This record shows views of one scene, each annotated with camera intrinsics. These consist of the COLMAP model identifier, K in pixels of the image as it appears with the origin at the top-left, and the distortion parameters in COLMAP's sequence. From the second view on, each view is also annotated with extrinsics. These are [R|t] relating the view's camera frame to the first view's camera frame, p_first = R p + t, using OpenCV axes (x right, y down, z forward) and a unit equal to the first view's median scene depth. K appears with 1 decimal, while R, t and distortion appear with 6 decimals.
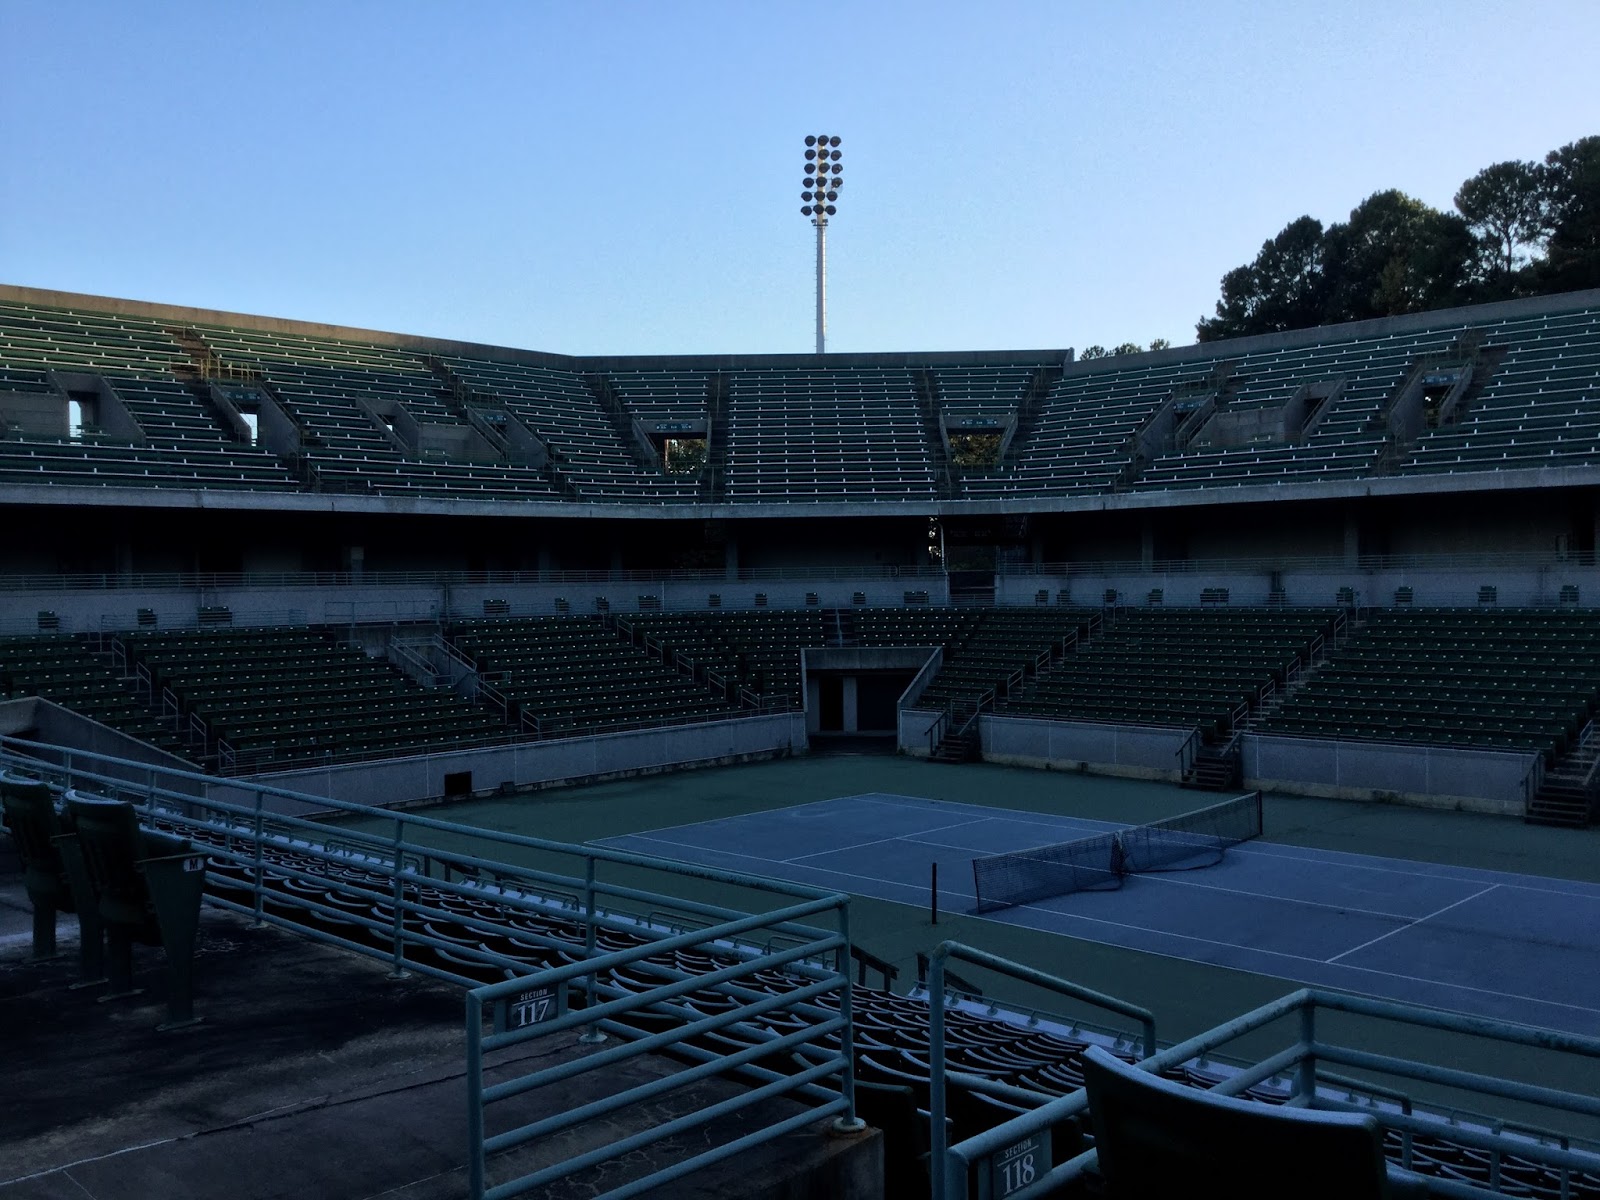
lens RADIAL K [[1442.8, 0, 796.3], [0, 1442.8, 599.9], [0, 0, 1]] dist [0.122118, -0.246928]
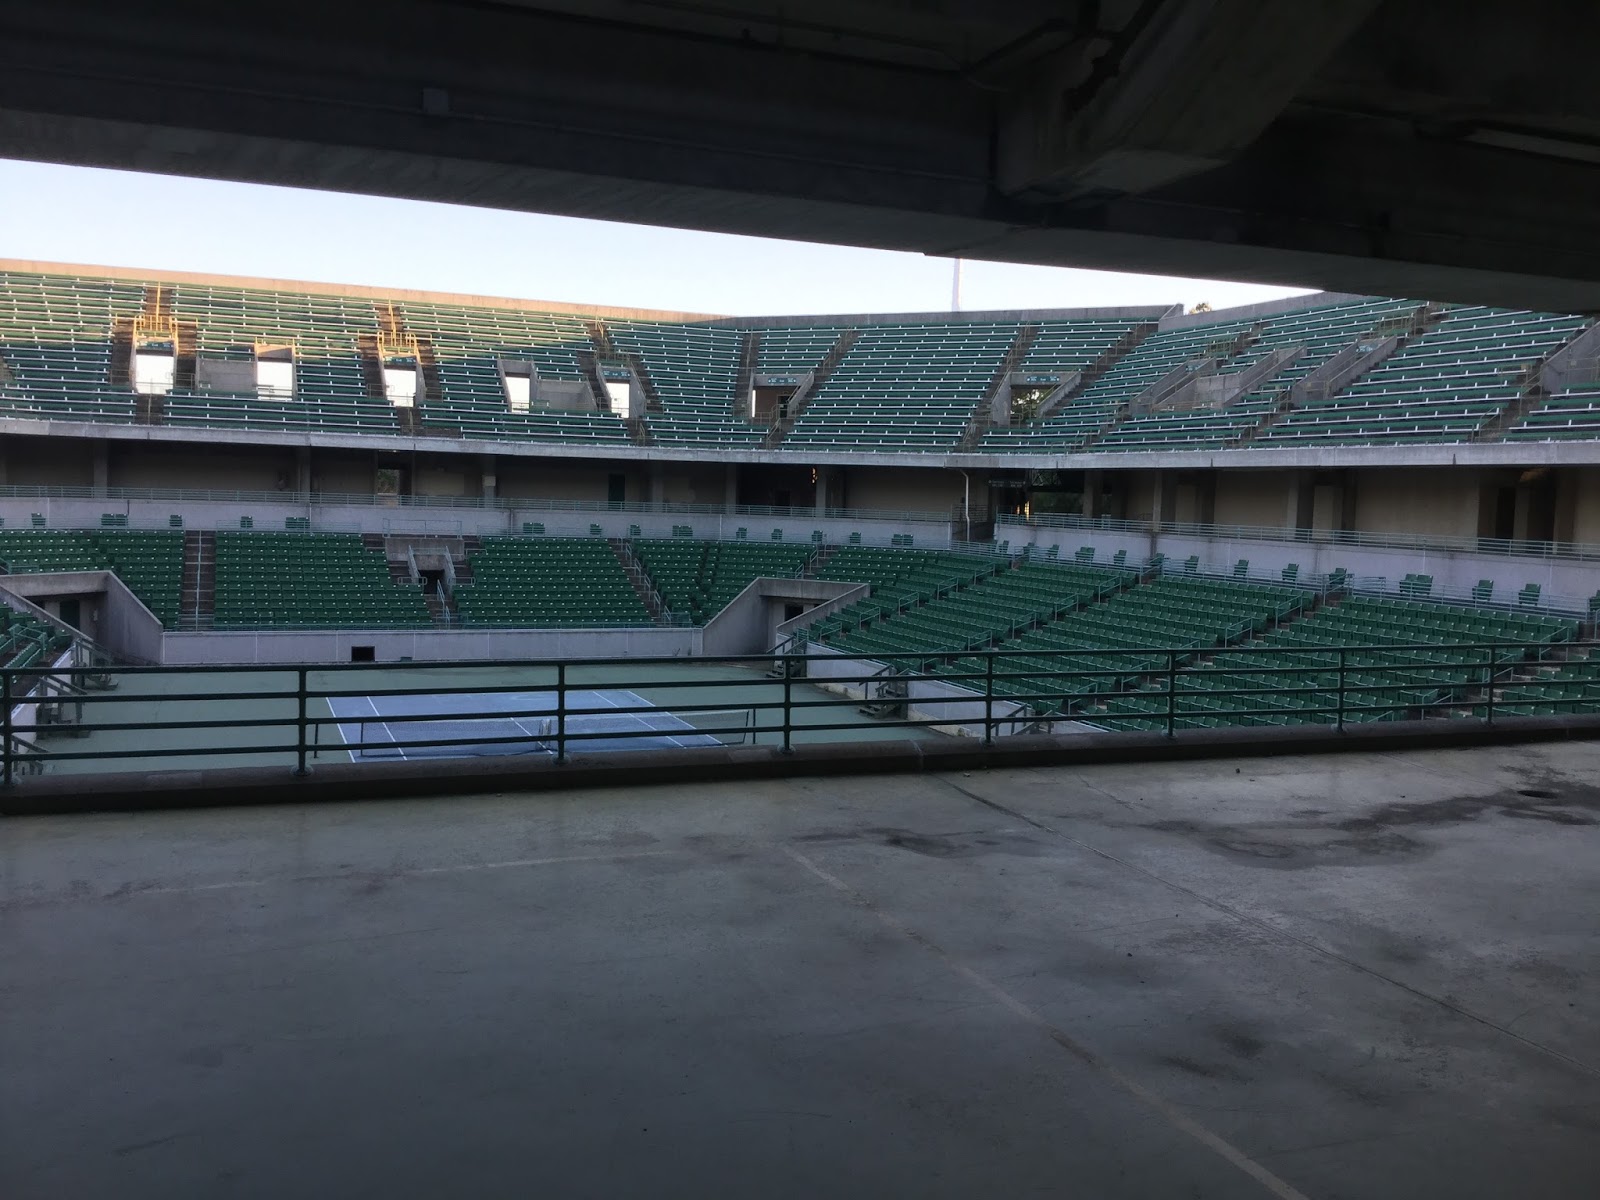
lens RADIAL K [[1442.8, 0, 796.3], [0, 1442.8, 599.9], [0, 0, 1]] dist [0.122118, -0.246928]
pose [[0.893825, 0.076275, -0.441881, 0.511663], [-0.055250, 0.996651, 0.060278, -0.019887], [0.444999, -0.029464, 0.895046, -0.025042]]
